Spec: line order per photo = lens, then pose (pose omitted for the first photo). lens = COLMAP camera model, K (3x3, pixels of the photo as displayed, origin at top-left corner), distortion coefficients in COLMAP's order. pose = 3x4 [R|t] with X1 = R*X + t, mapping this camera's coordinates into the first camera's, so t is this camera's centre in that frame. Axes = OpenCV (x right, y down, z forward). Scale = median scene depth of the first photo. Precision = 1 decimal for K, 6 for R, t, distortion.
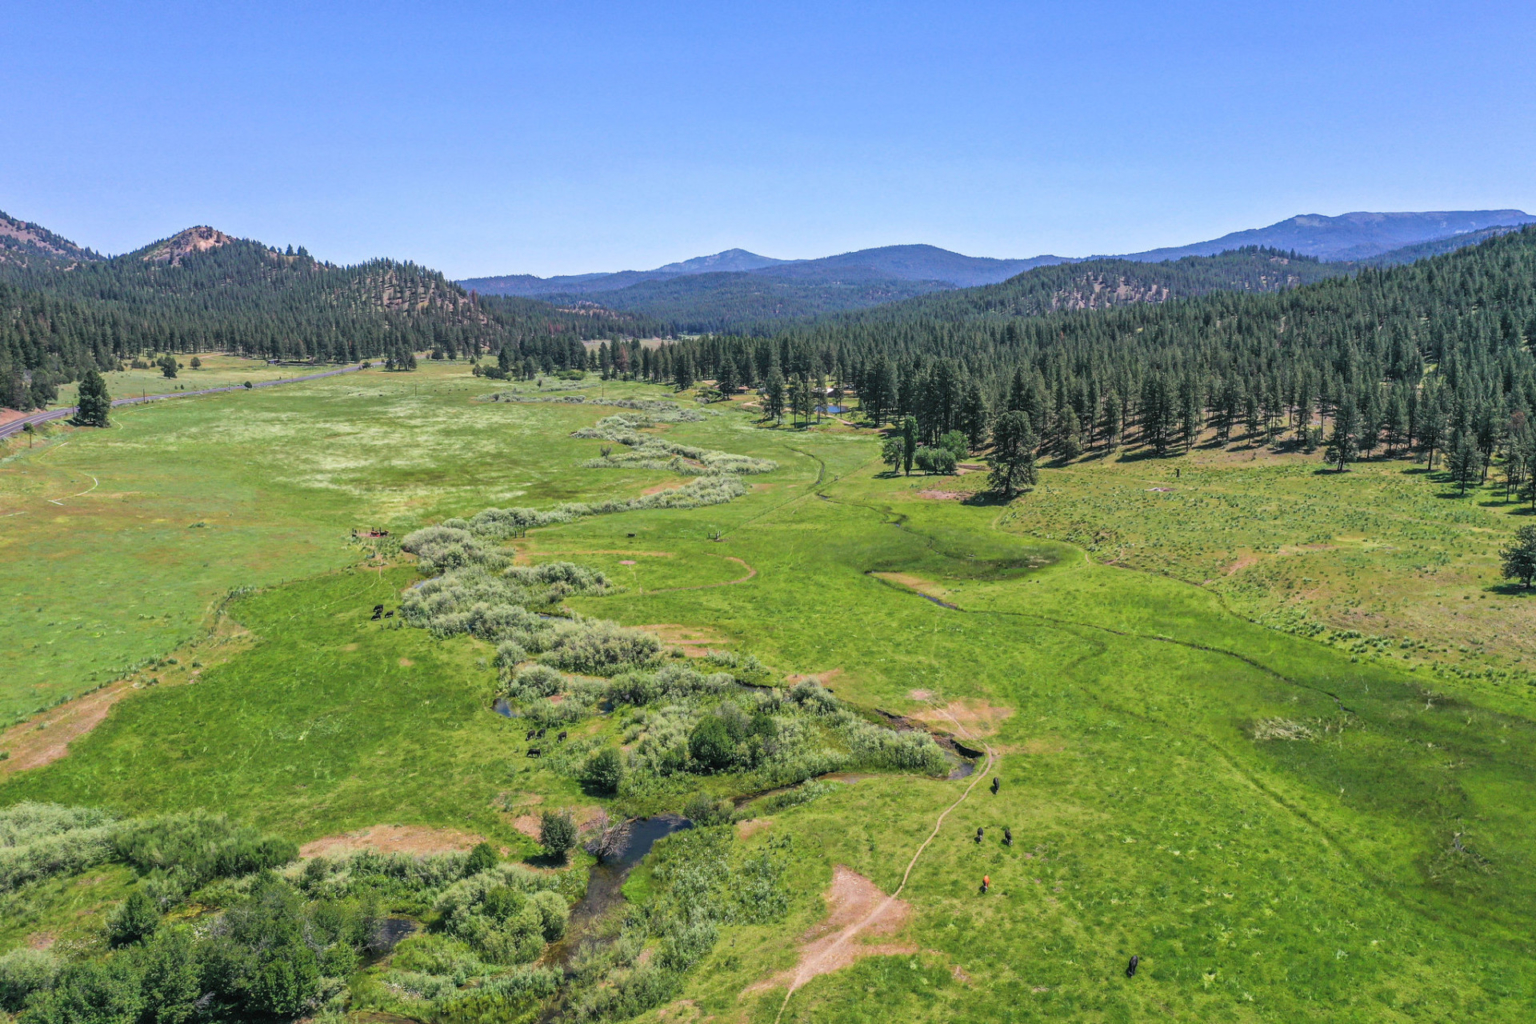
lens RADIAL K [[1227.3, 0, 765.4], [0, 1227.3, 513.3], [0, 0, 1]] dist [0.010014, 0.003288]
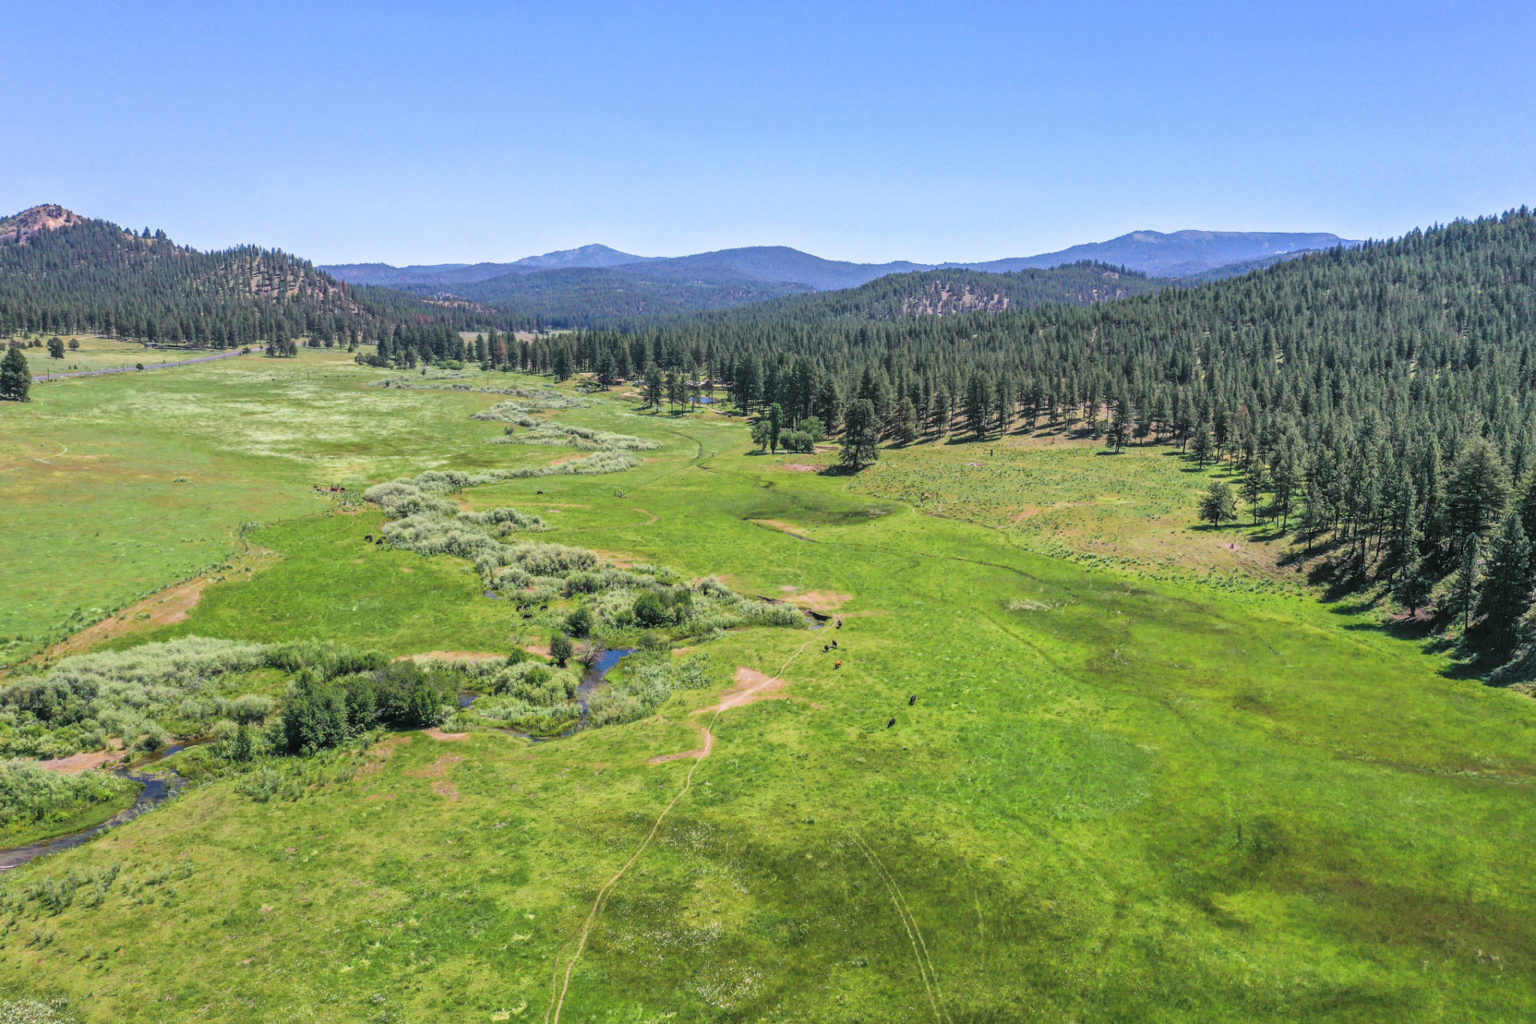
lens RADIAL K [[1227.3, 0, 765.7], [0, 1227.3, 512.1], [0, 0, 1]] dist [0.010014, 0.003288]
pose [[0.993218, 0.009027, 0.115916, -0.027854], [-0.009077, 0.999959, -0.000091, 0.025530], [-0.115912, -0.000962, 0.993259, -0.174173]]
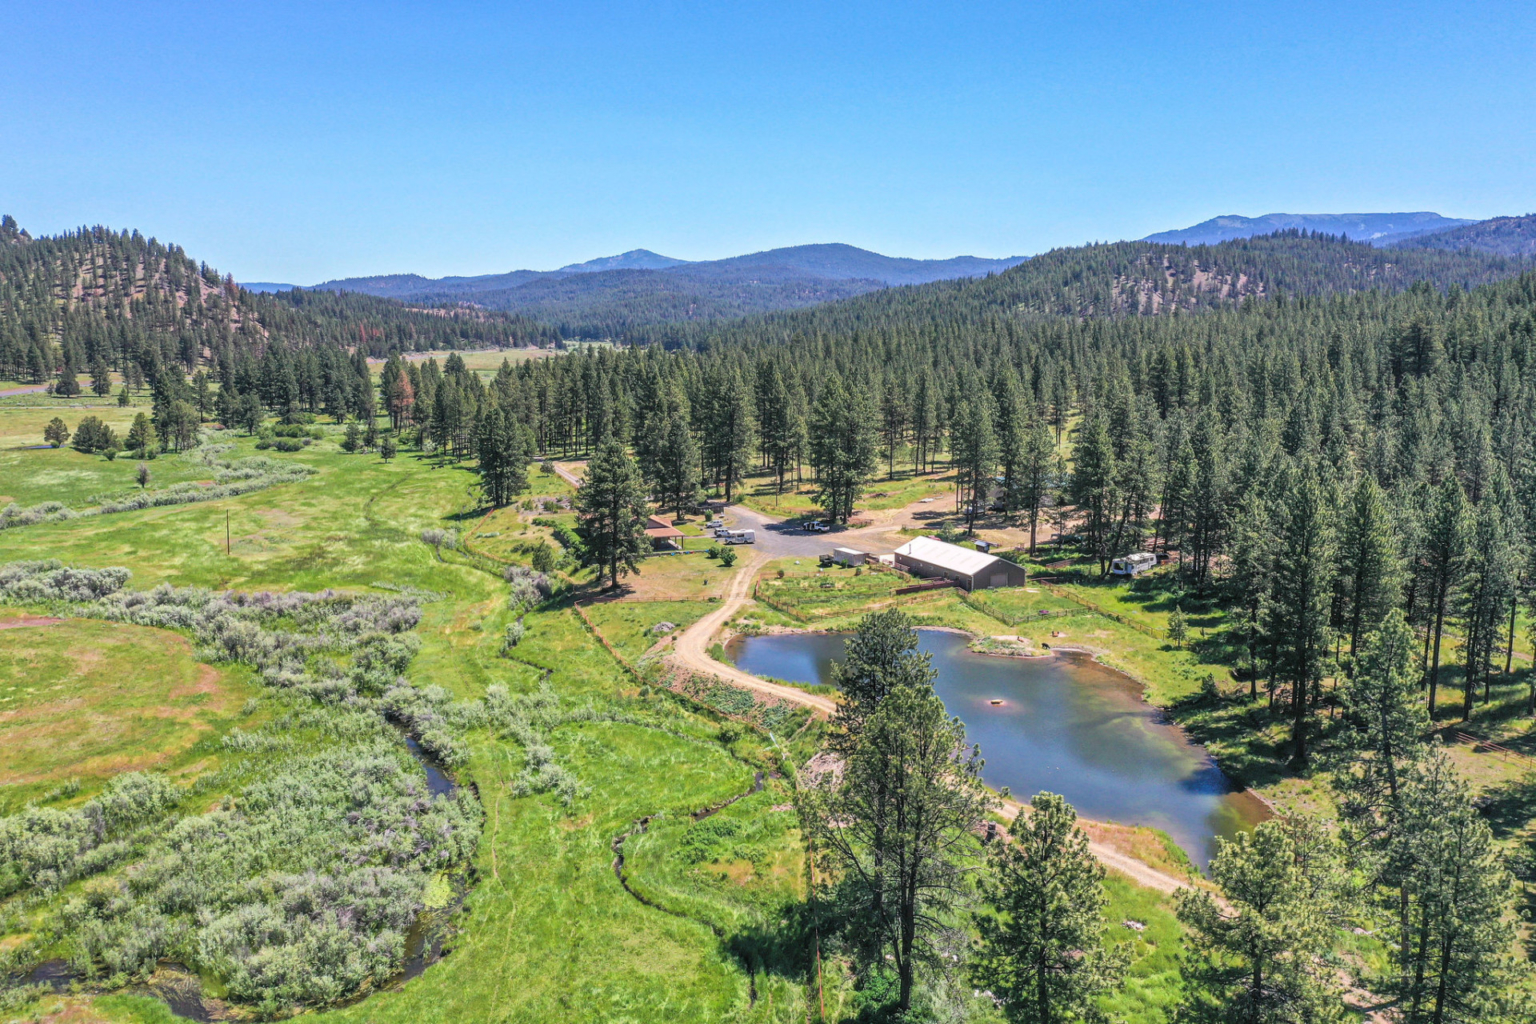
lens RADIAL K [[1226.3, 0, 764.1], [0, 1226.3, 512.6], [0, 0, 1]] dist [0.009971, 0.001079]
pose [[0.997168, -0.011898, 0.074256, -0.029038], [0.012165, 0.999921, -0.003140, -0.191468], [-0.074213, 0.004035, 0.997234, 1.249548]]
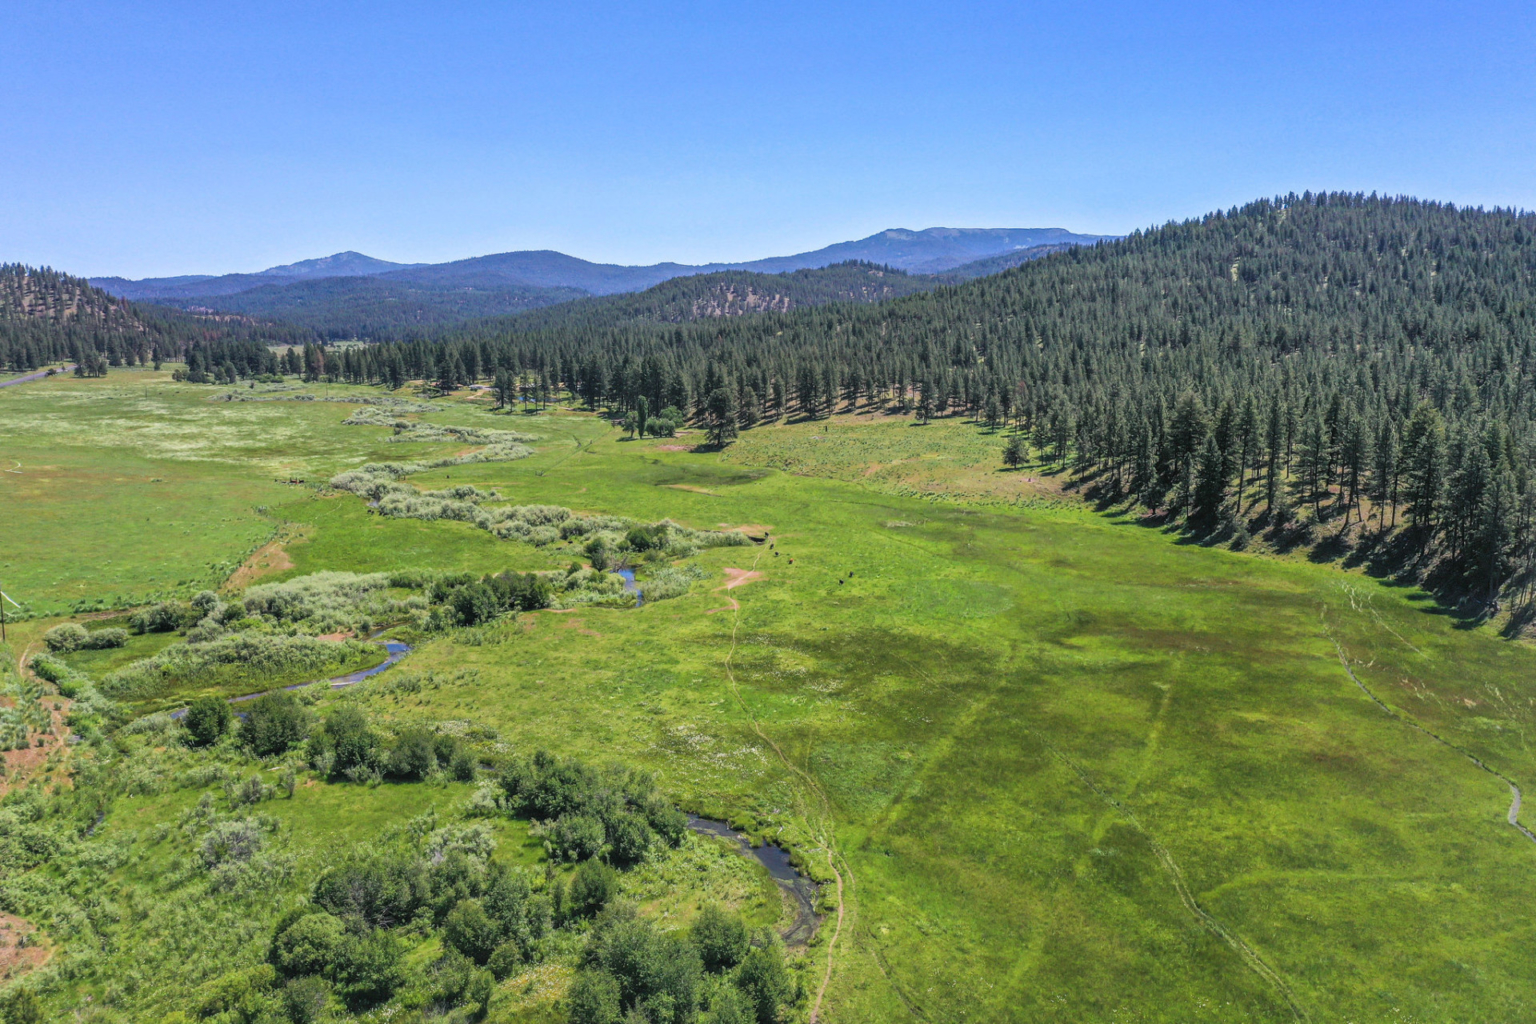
lens RADIAL K [[1226.3, 0, 766.4], [0, 1226.3, 513.1], [0, 0, 1]] dist [0.009971, 0.001079]
pose [[0.954625, -0.048957, 0.293760, -0.157220], [0.050089, 0.998738, 0.003676, 0.053825], [-0.293569, 0.011205, 0.955872, -0.358163]]
